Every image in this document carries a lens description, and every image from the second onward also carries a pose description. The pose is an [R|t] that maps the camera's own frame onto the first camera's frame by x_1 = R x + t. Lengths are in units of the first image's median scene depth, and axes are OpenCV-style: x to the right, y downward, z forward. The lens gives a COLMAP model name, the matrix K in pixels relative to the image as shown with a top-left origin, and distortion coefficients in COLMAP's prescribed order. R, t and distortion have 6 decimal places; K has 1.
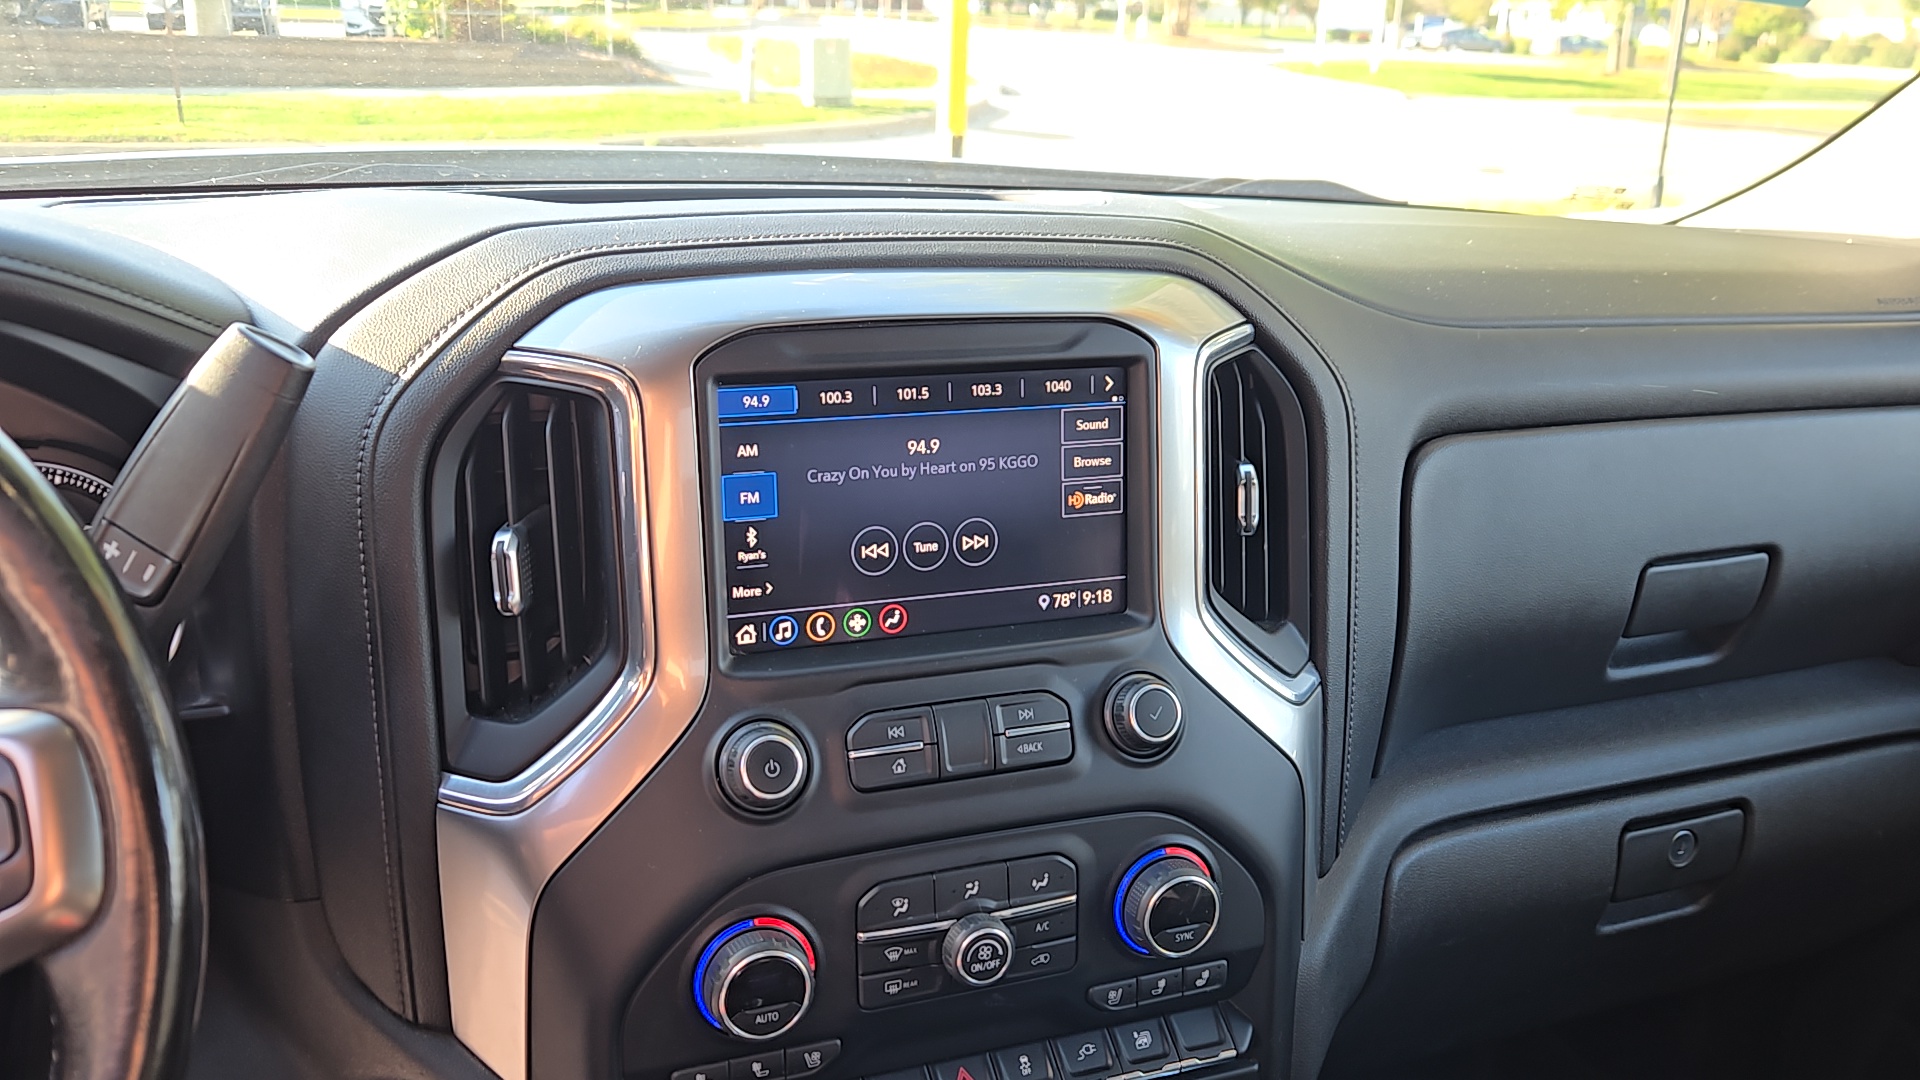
lens RADIAL K [[1585.6, 0, 950.2], [0, 1585.6, 529.5], [0, 0, 1]] dist [0.017881, -0.010212]
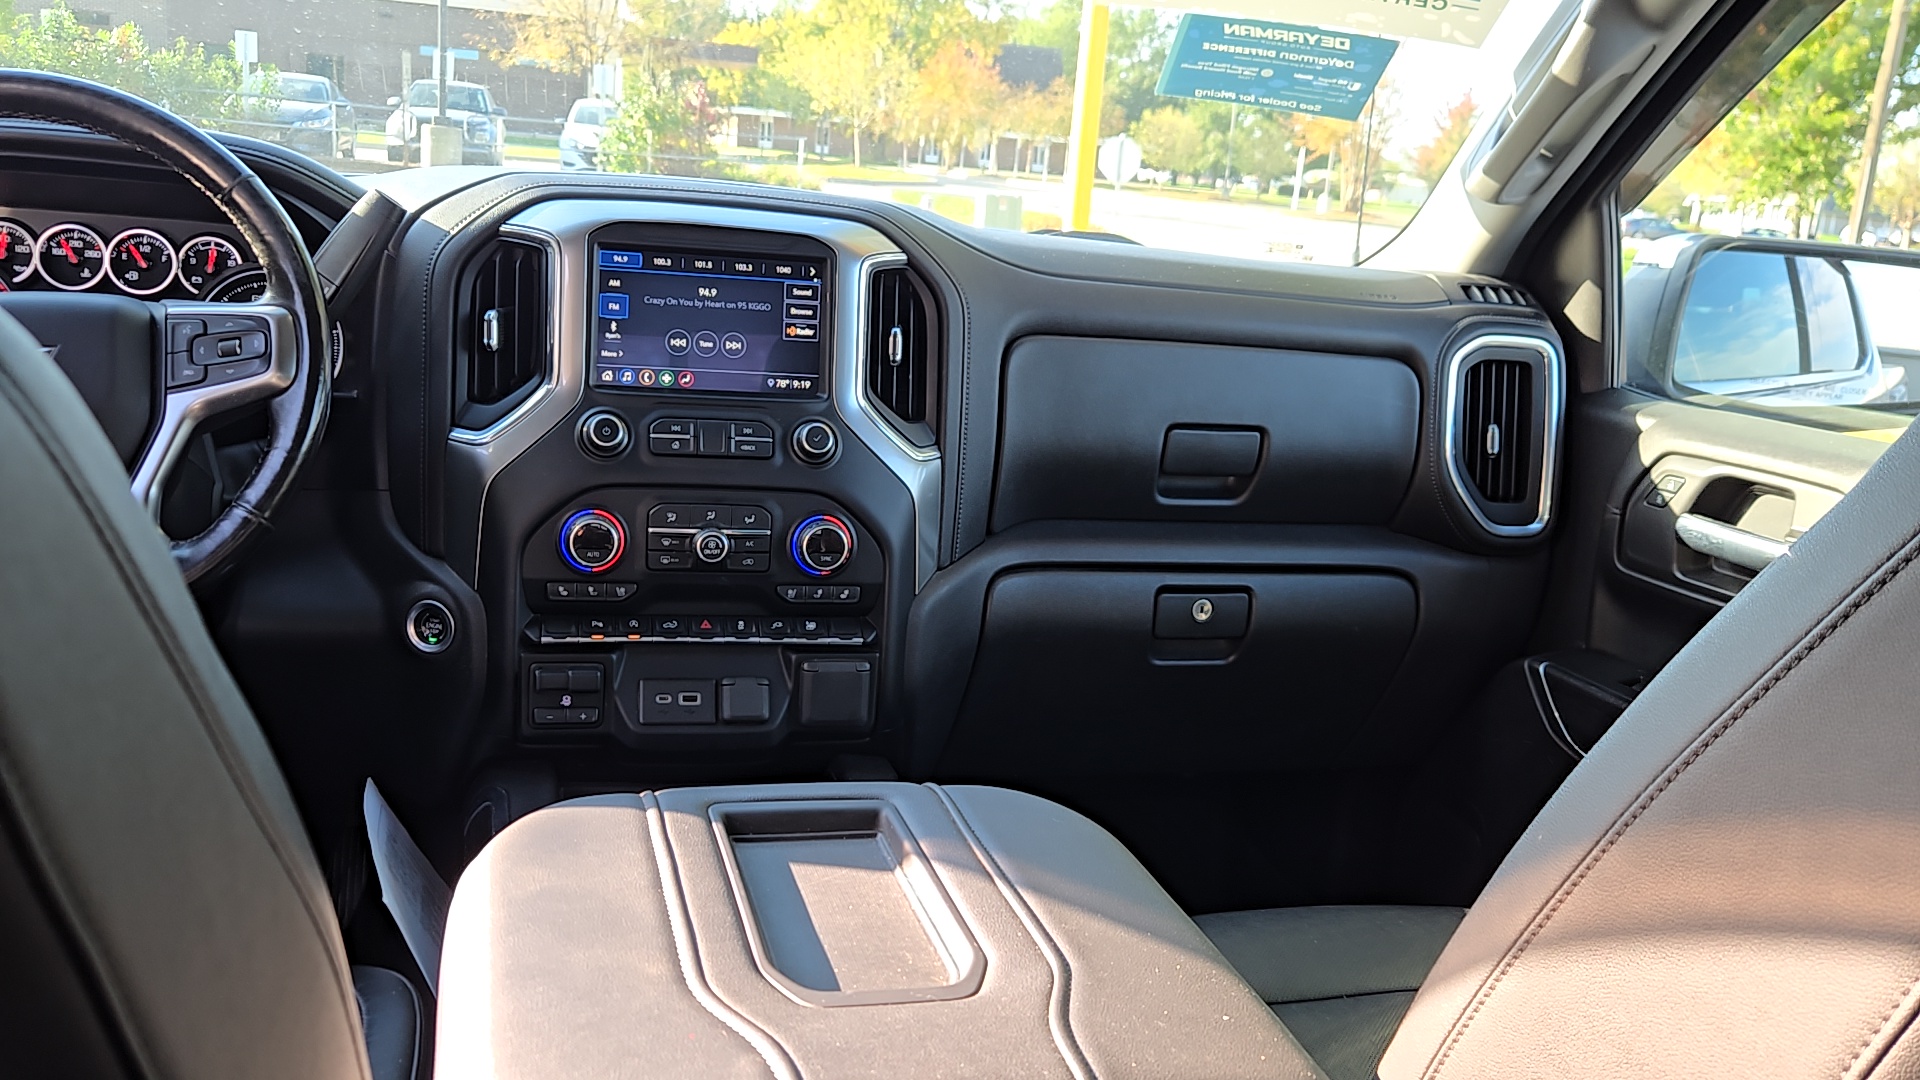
lens RADIAL K [[1585.6, 0, 961.8], [0, 1585.6, 538.9], [0, 0, 1]] dist [0.017881, -0.010212]
pose [[0.992836, 0.068808, -0.097684, 0.489697], [-0.077458, 0.993130, -0.087709, 0.384379], [0.090978, 0.094647, 0.991345, -0.862159]]
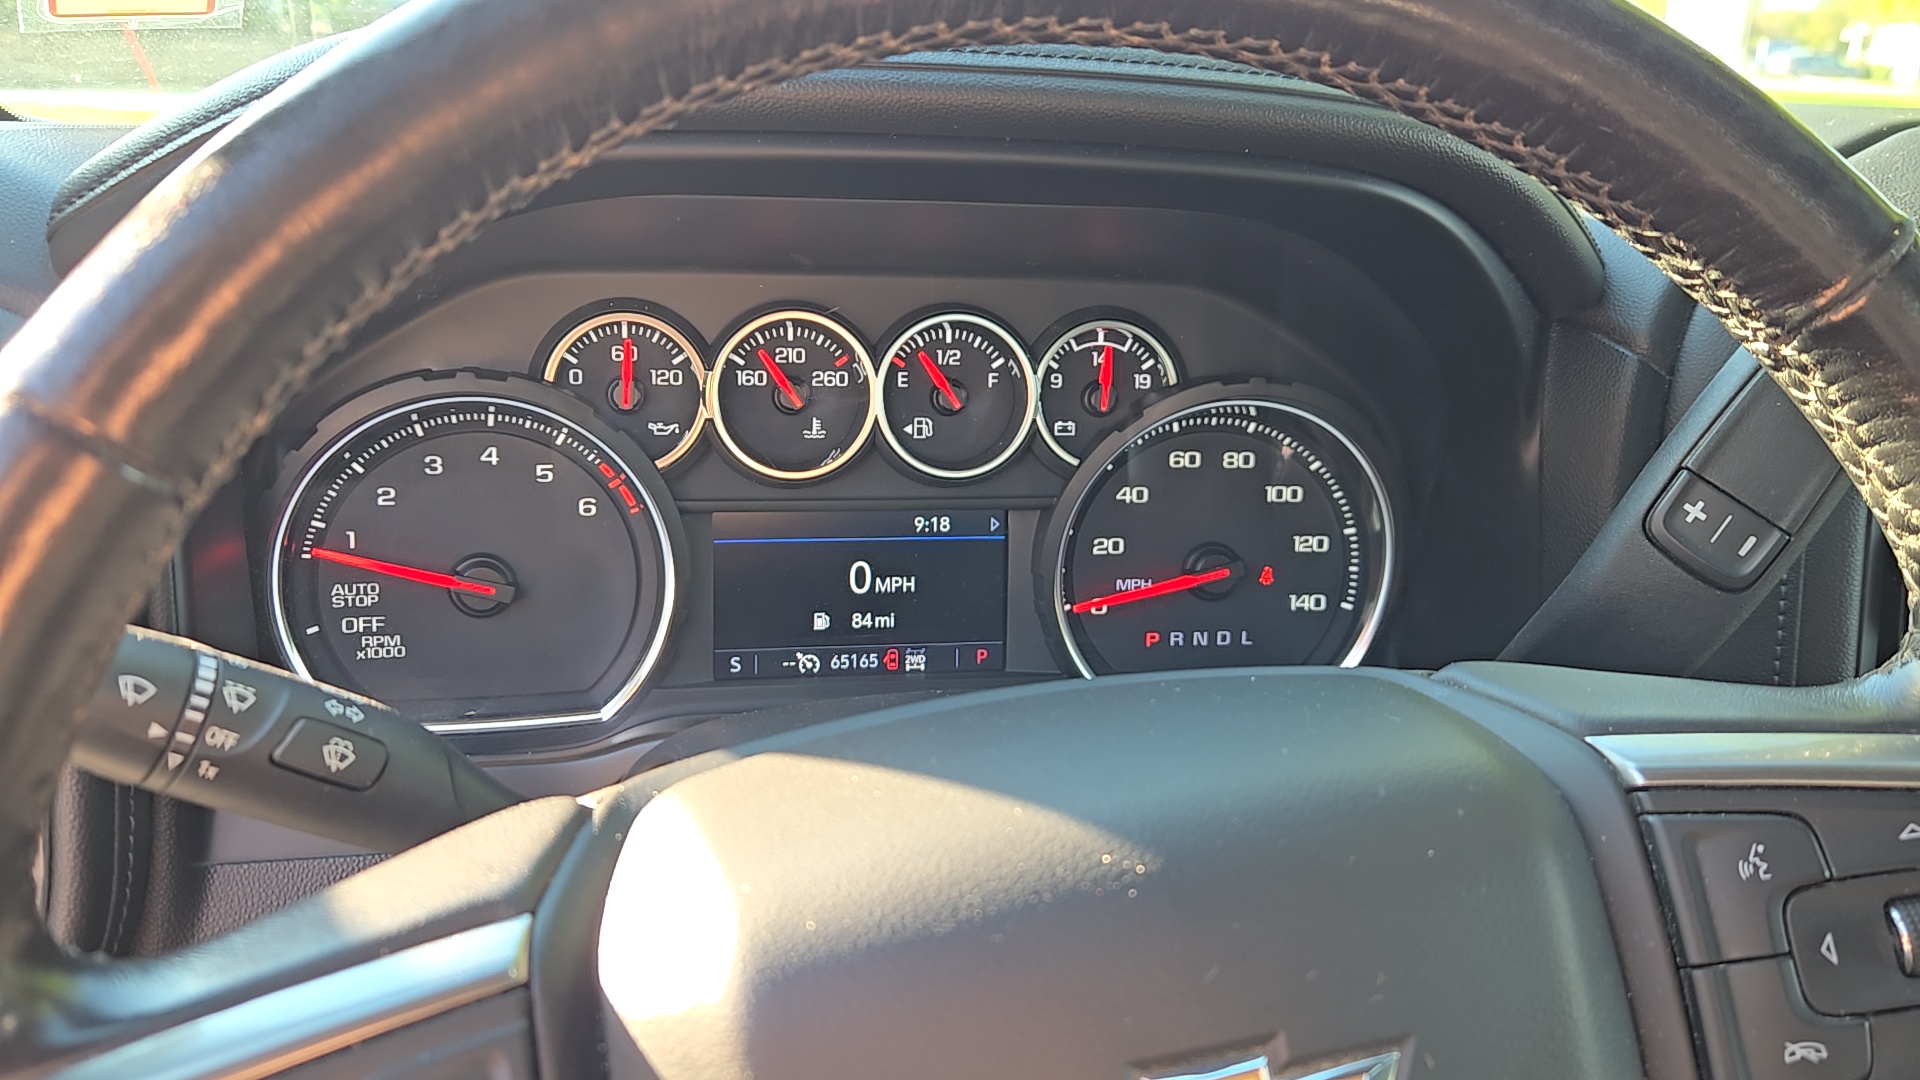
lens RADIAL K [[1577.8, 0, 973.5], [0, 1577.8, 538.6], [0, 0, 1]] dist [0.018346, -0.028533]
pose [[0.988143, 0.057799, -0.142241, -0.567695], [-0.059282, 0.998222, -0.006210, 0.037201], [0.141629, 0.014569, 0.989813, 0.174923]]
